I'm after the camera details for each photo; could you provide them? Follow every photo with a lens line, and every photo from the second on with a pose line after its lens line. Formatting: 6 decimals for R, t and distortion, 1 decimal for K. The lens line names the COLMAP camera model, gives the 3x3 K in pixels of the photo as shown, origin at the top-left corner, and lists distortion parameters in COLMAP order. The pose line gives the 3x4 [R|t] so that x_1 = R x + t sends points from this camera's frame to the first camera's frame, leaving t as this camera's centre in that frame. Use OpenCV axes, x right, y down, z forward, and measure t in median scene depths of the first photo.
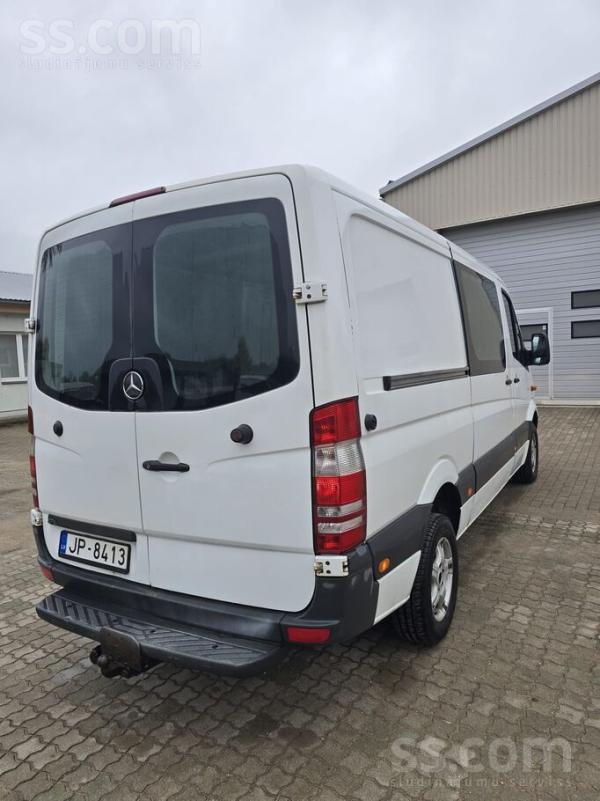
lens RADIAL K [[544.8, 0, 299.4], [0, 544.8, 399.7], [0, 0, 1]] dist [0.004233, -0.009518]
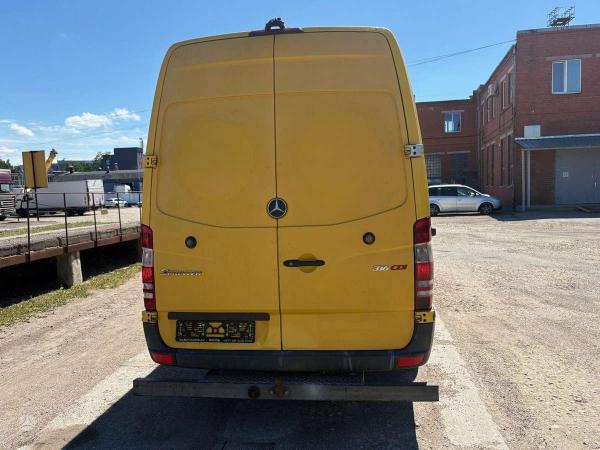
lens RADIAL K [[506.3, 0, 302.4], [0, 506.3, 225.1], [0, 0, 1]] dist [0.019525, 0.009130]
pose [[0.925338, -0.006526, 0.379088, -0.721811], [0.011765, 0.999865, -0.011505, 0.034315], [-0.378961, 0.015106, 0.925289, -0.237681]]
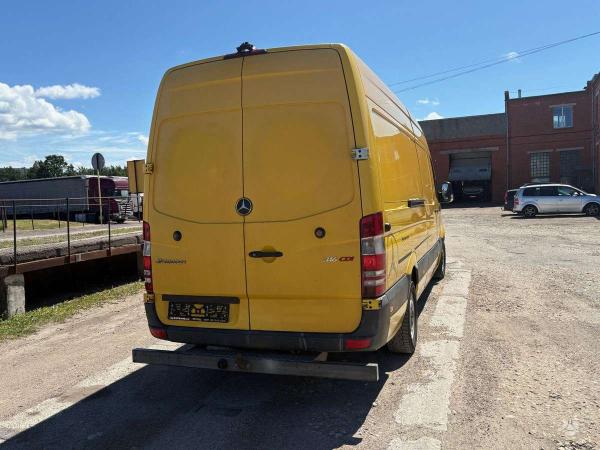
lens RADIAL K [[502.1, 0, 297.7], [0, 502.1, 226.4], [0, 0, 1]] dist [0.039043, -0.020808]
pose [[0.983325, -0.004192, 0.181807, -0.405835], [0.007194, 0.999848, -0.015856, 0.058768], [-0.181713, 0.016900, 0.983206, -0.505733]]
